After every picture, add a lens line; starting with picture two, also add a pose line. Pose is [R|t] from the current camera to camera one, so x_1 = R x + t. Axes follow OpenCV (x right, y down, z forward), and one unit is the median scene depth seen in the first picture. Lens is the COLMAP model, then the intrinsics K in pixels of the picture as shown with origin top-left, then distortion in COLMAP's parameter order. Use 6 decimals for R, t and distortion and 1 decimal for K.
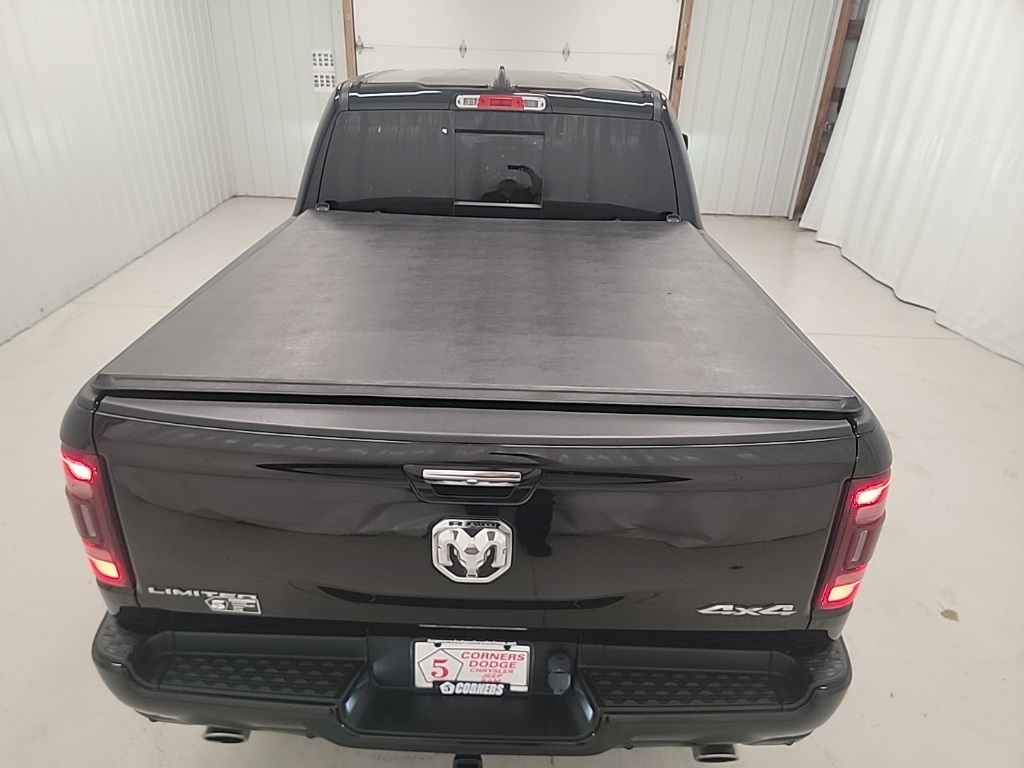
lens RADIAL K [[715.2, 0, 491.1], [0, 715.2, 396.6], [0, 0, 1]] dist [0.041892, -0.023501]
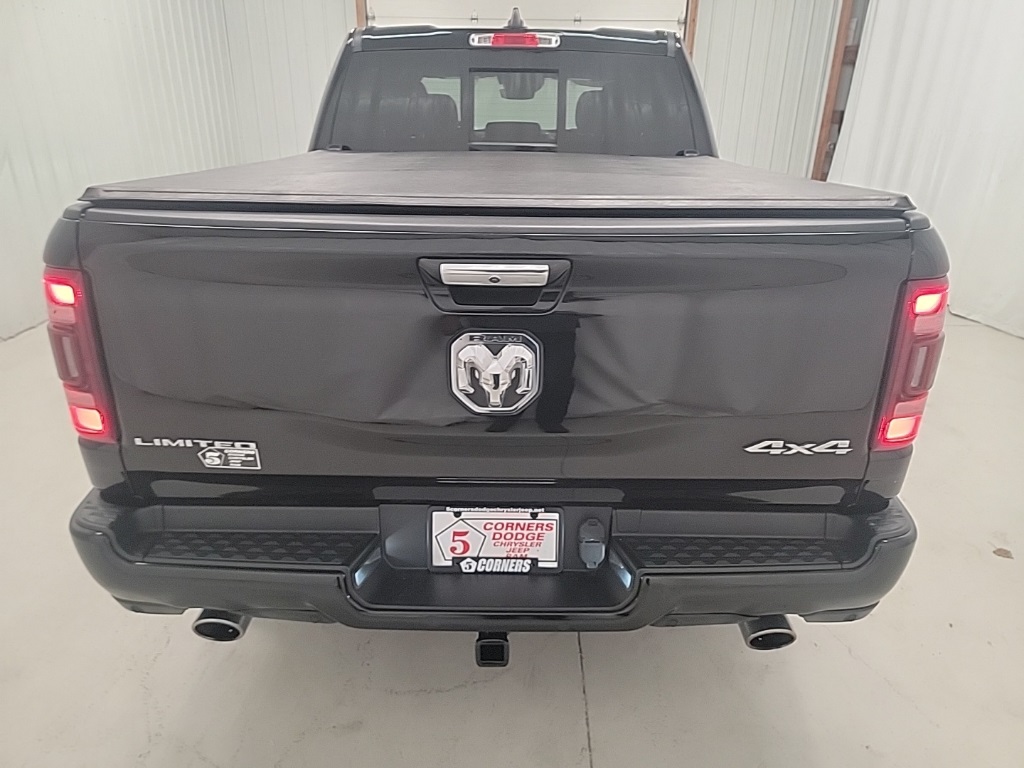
lens RADIAL K [[715.2, 0, 513.4], [0, 715.2, 380.7], [0, 0, 1]] dist [0.041892, -0.023501]
pose [[0.999830, -0.013405, 0.012621, -0.012922], [0.014640, 0.994523, -0.103491, 0.275477], [-0.011165, 0.103658, 0.994550, 0.086698]]
